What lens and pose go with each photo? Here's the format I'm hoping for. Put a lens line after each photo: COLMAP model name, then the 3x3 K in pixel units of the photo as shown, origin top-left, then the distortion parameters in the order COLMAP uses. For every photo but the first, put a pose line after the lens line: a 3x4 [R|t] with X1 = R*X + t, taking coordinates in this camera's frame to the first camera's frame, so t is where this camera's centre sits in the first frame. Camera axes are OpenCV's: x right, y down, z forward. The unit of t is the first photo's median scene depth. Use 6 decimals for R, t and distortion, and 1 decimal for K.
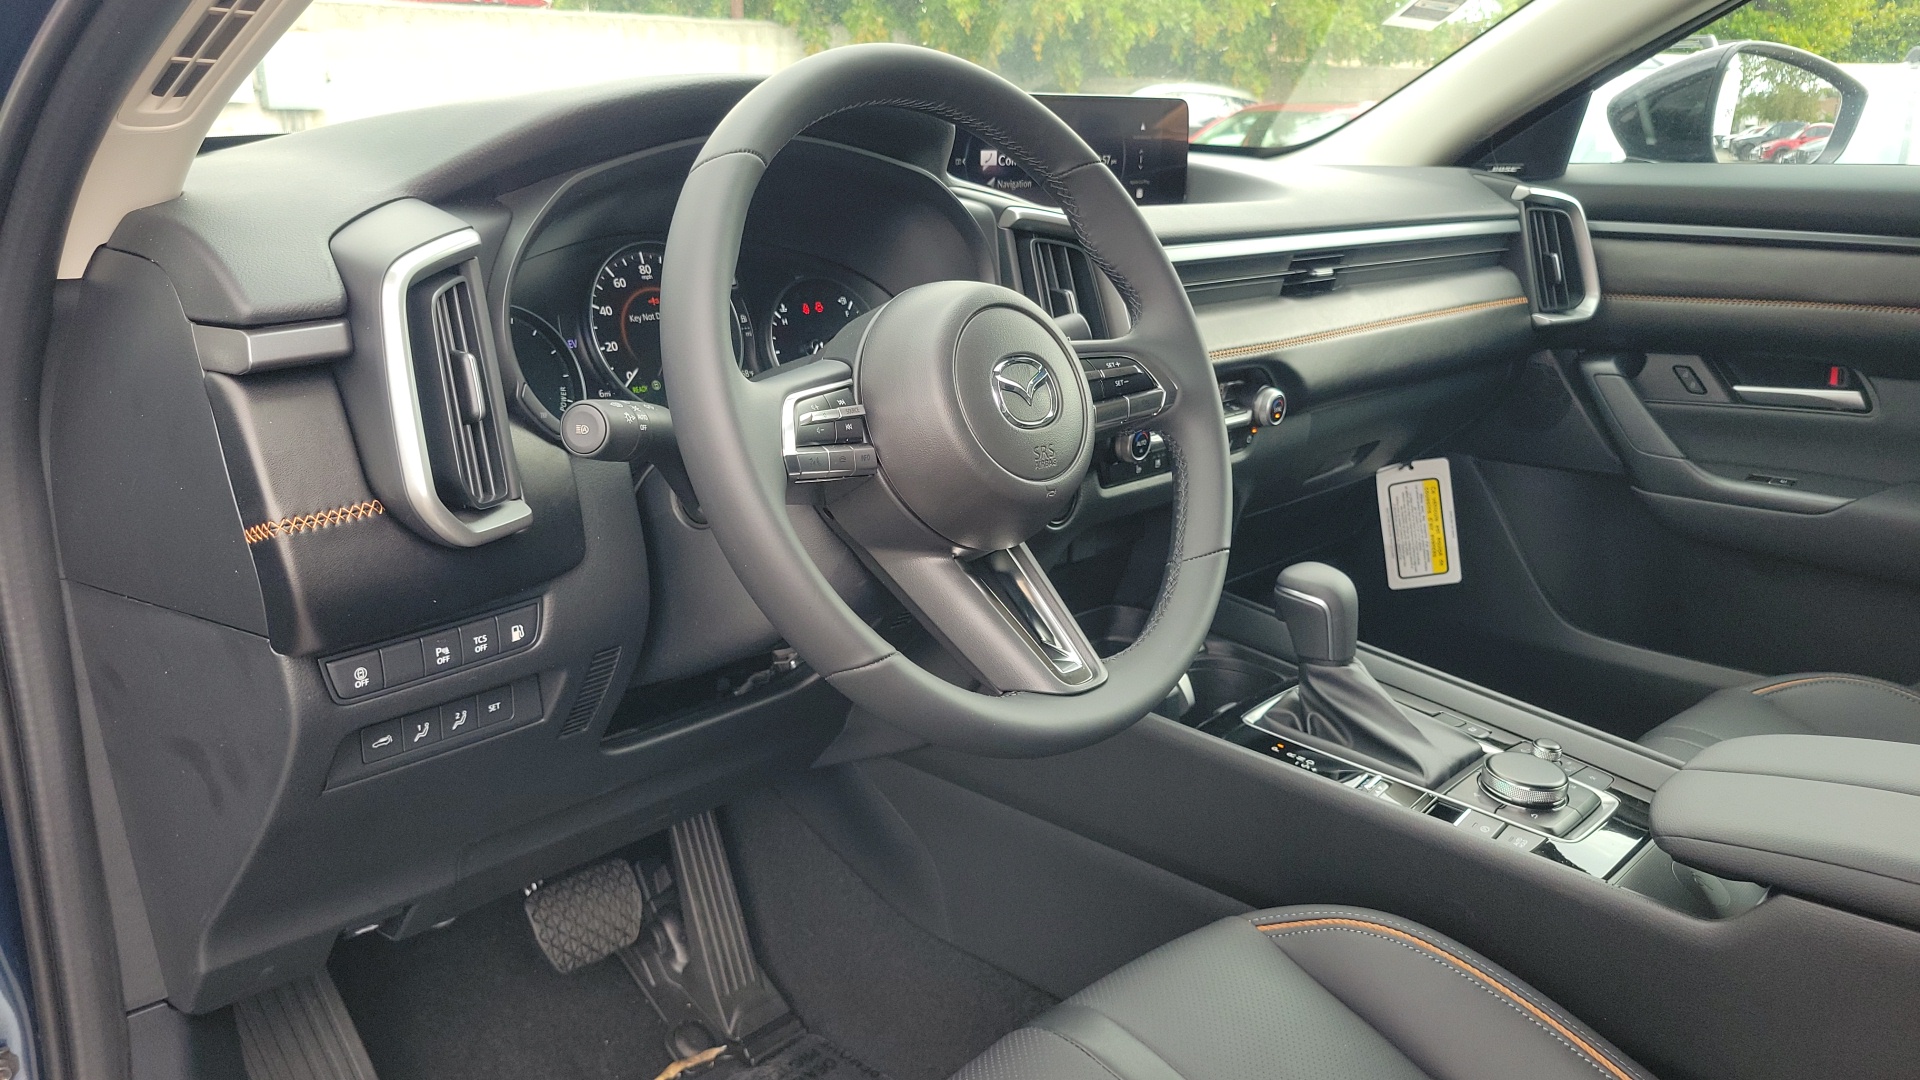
lens RADIAL K [[1468.8, 0, 971.8], [0, 1468.8, 547.0], [0, 0, 1]] dist [0.034642, -0.019653]
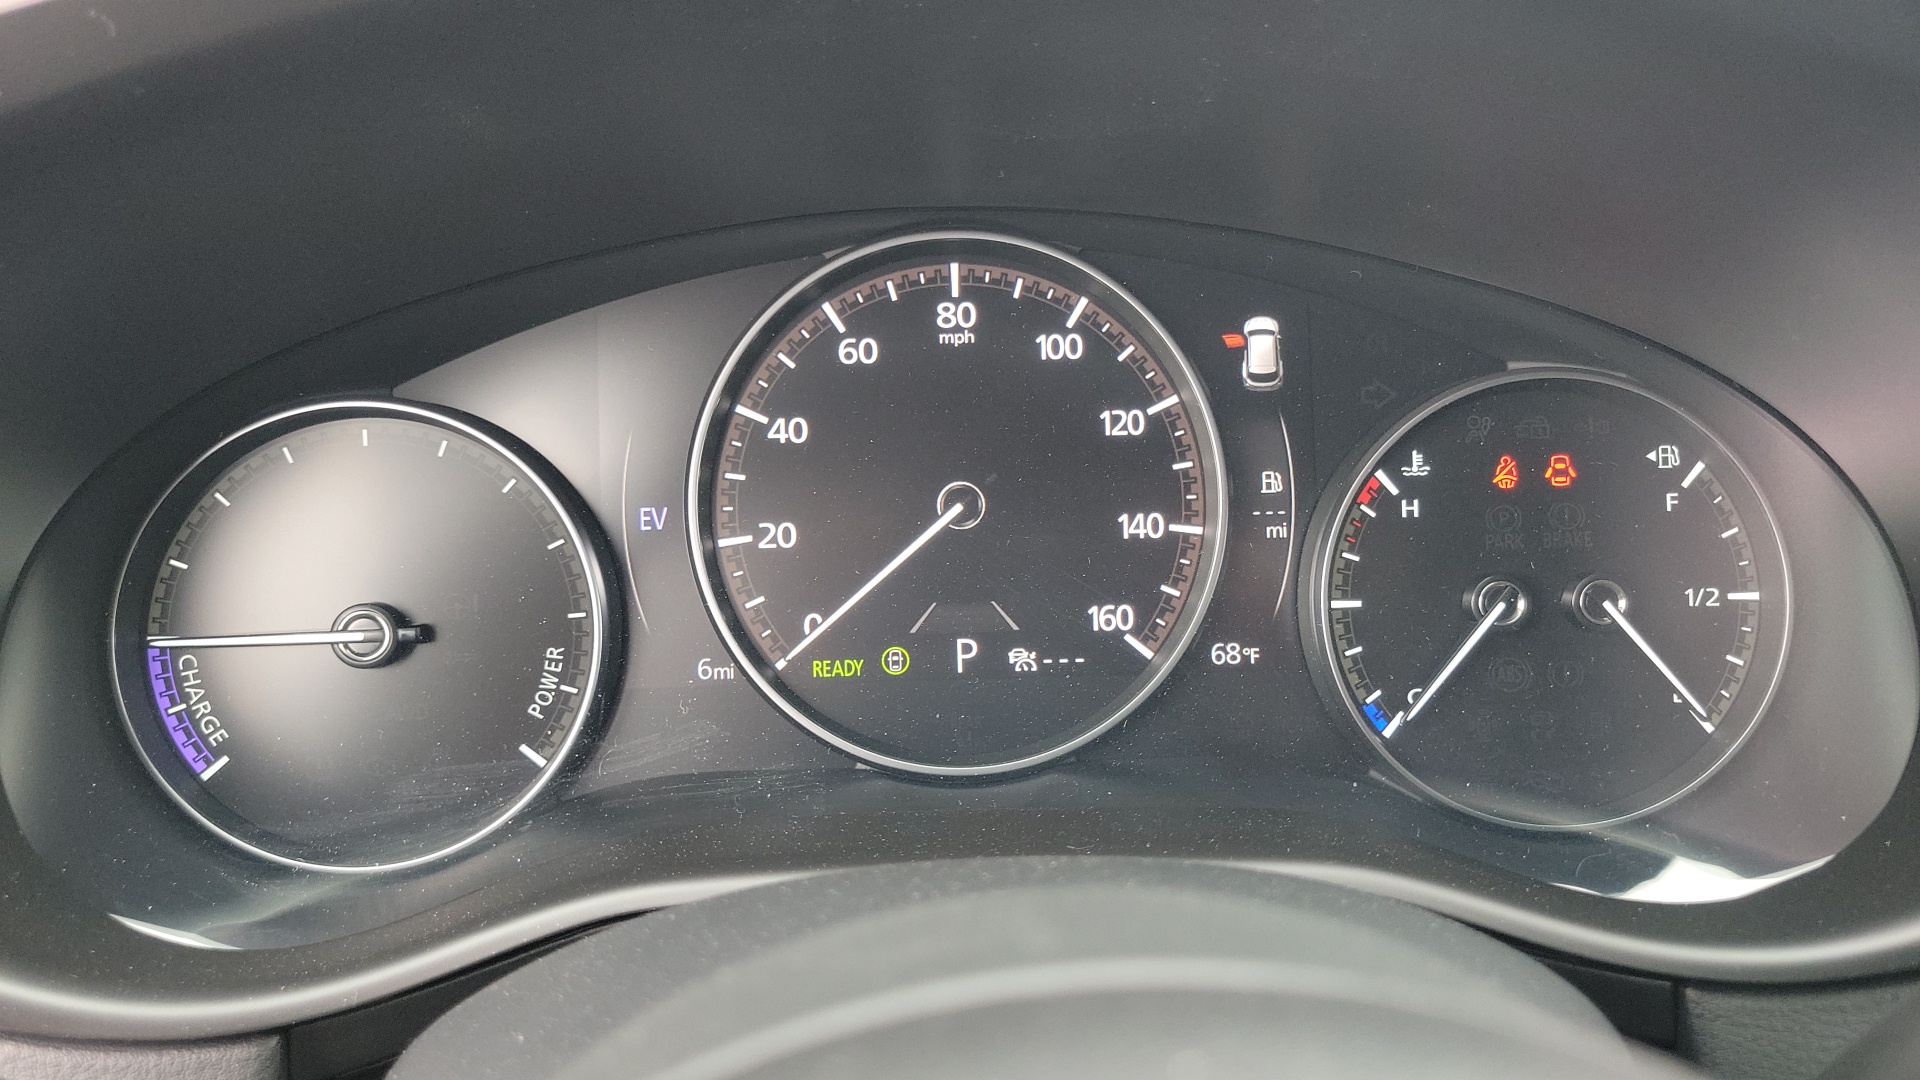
lens RADIAL K [[1468.8, 0, 964.6], [0, 1468.8, 535.3], [0, 0, 1]] dist [0.034642, -0.019653]
pose [[0.699236, 0.220629, -0.679994, 0.013349], [-0.173731, 0.975114, 0.137735, -0.111812], [0.693460, 0.021827, 0.720165, 0.455453]]
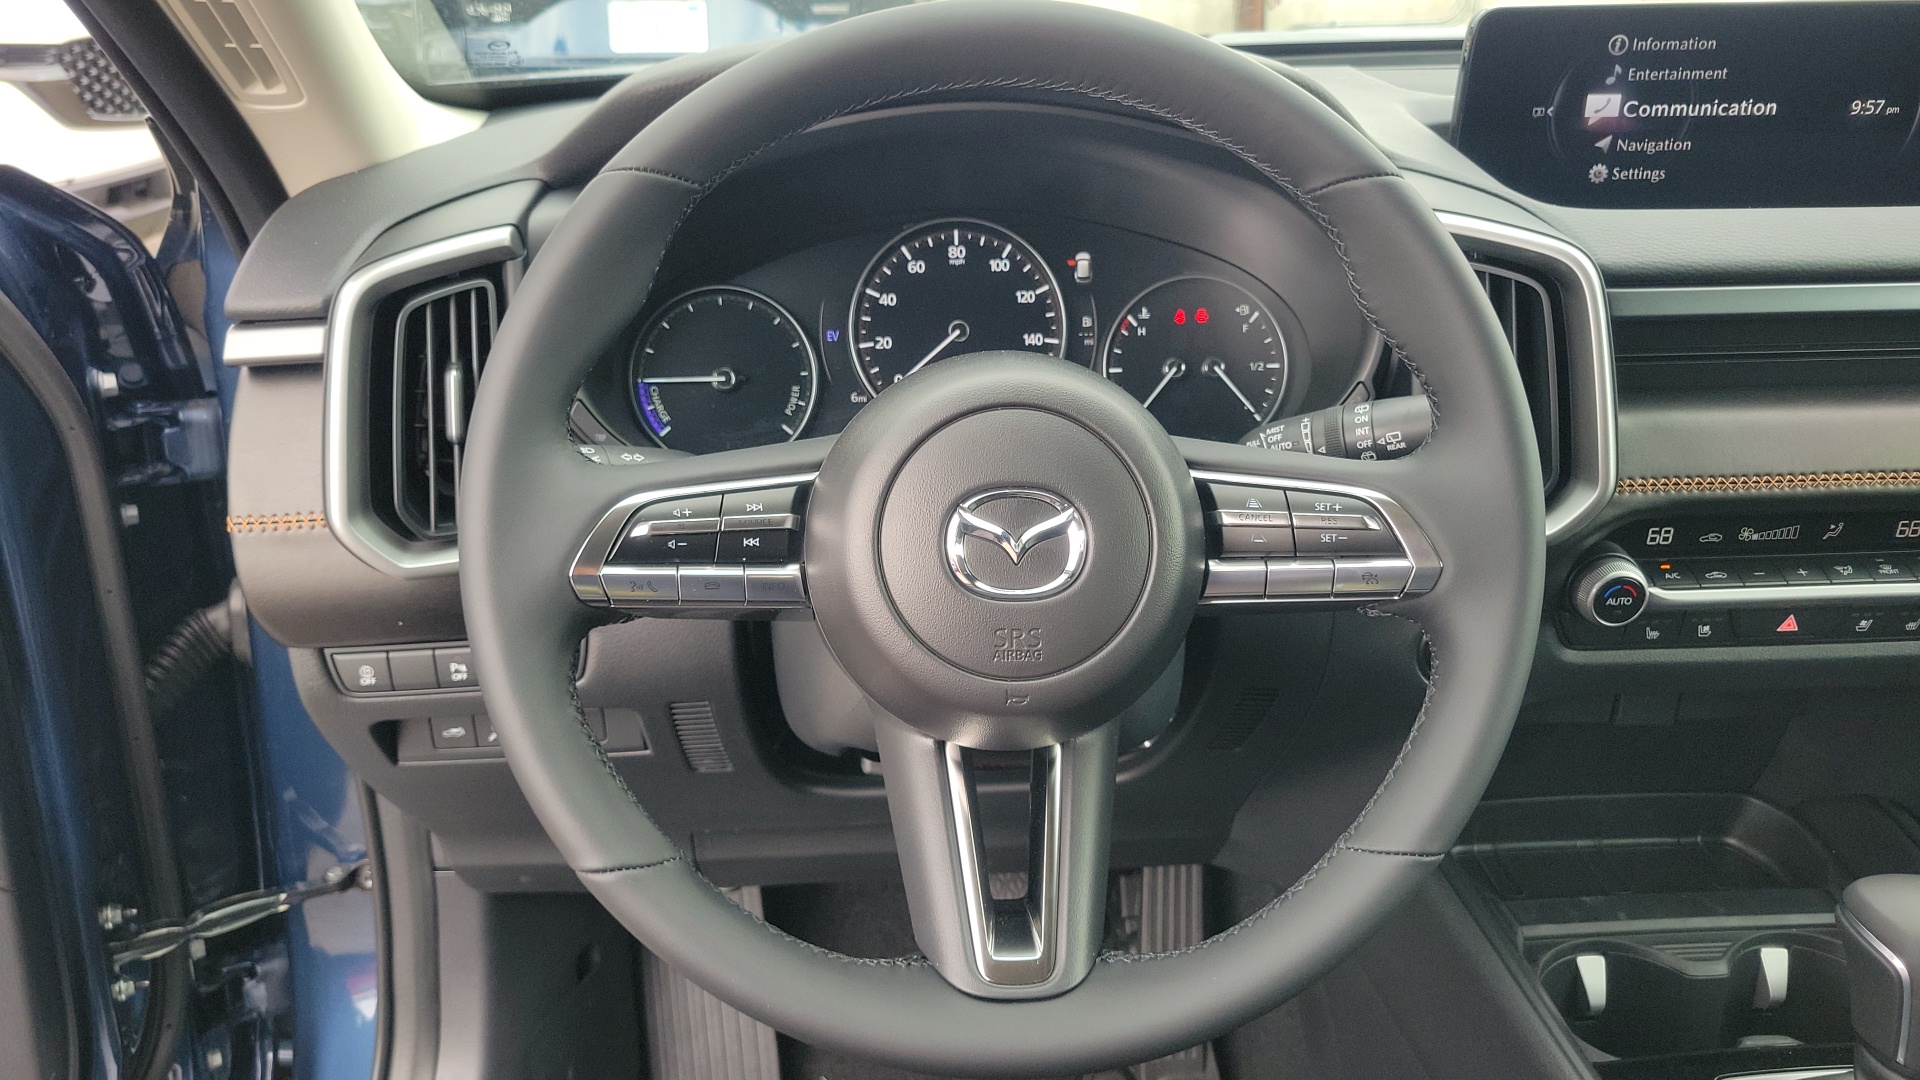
lens RADIAL K [[1468.8, 0, 948.5], [0, 1468.8, 531.4], [0, 0, 1]] dist [0.034642, -0.019653]
pose [[0.712122, 0.236145, -0.661149, 0.214216], [-0.174799, 0.971715, 0.158796, -0.100067], [0.679947, 0.002486, 0.733257, 0.236652]]
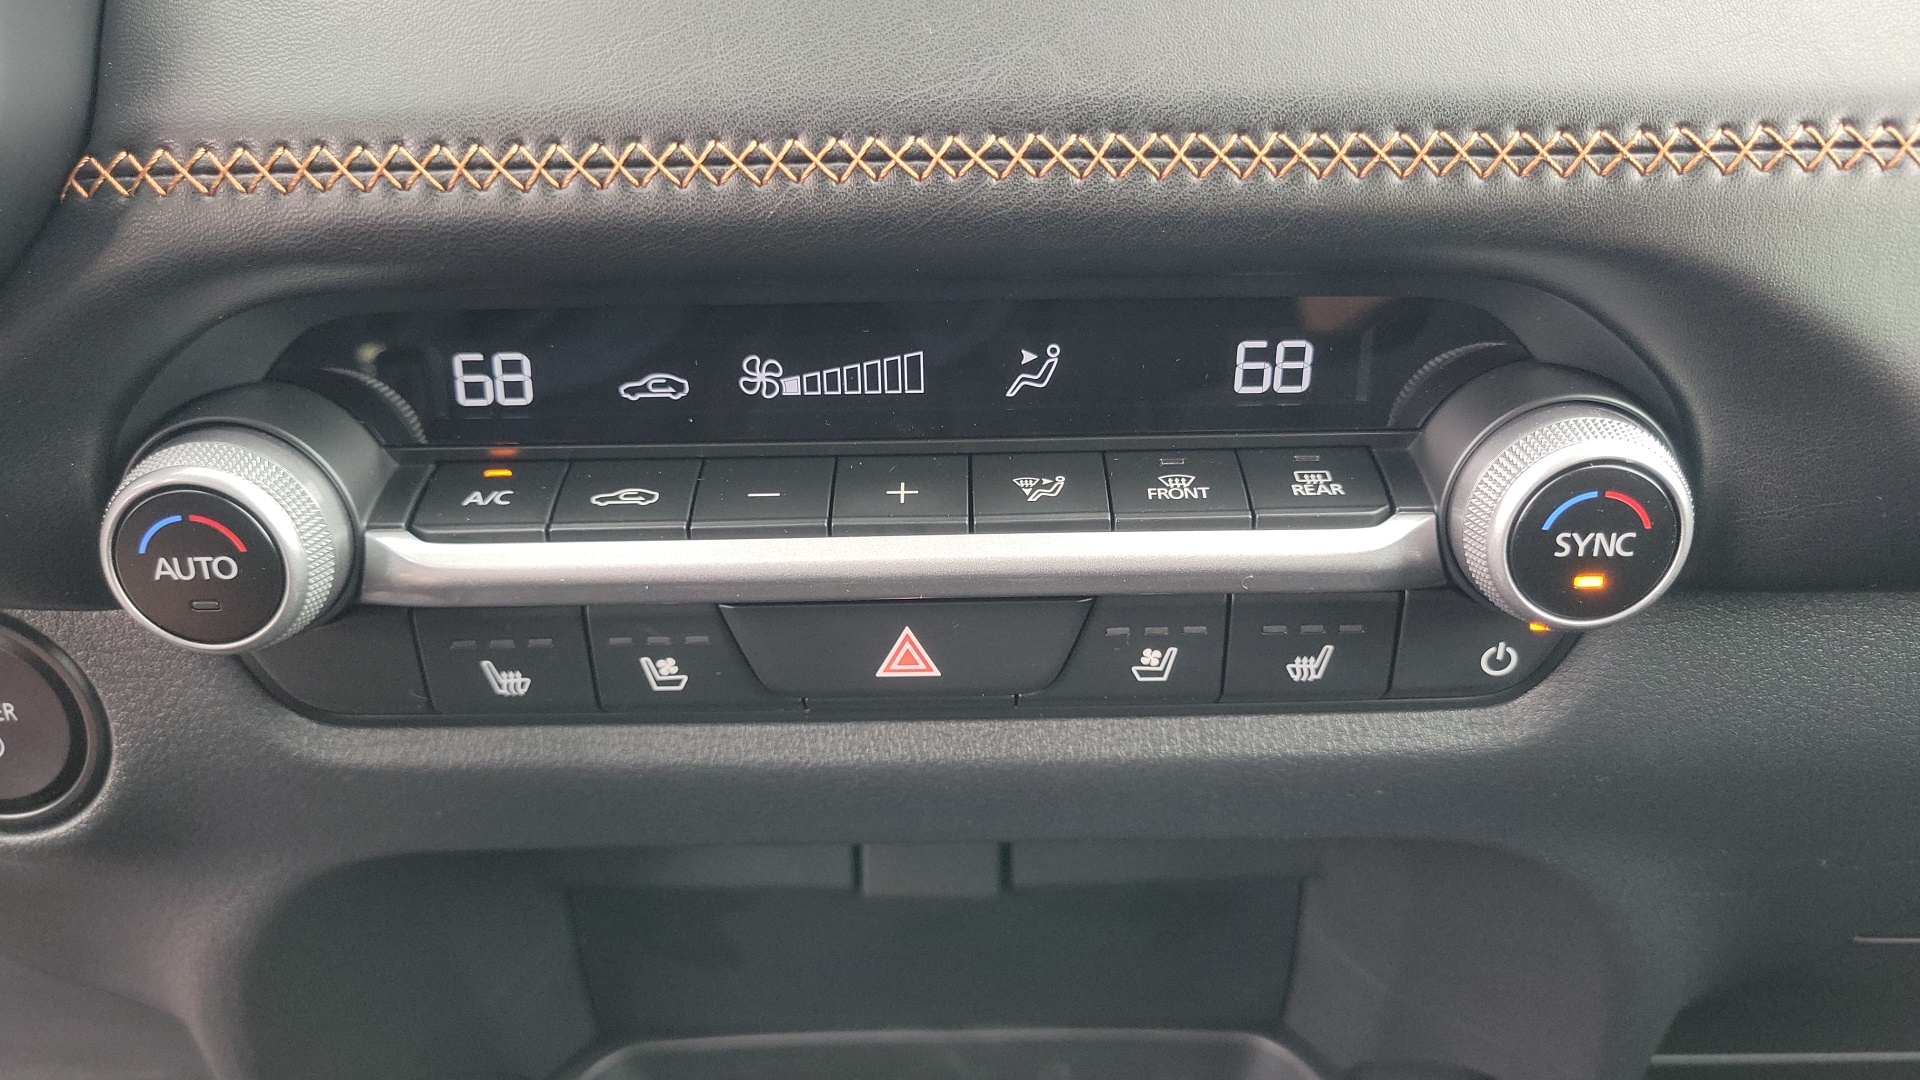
lens RADIAL K [[1468.8, 0, 966.8], [0, 1468.8, 528.4], [0, 0, 1]] dist [0.034642, -0.019653]
pose [[0.665953, 0.227286, -0.710526, 0.210077], [-0.178398, 0.973342, 0.144150, -0.080721], [0.724348, 0.030760, 0.688748, 0.636161]]
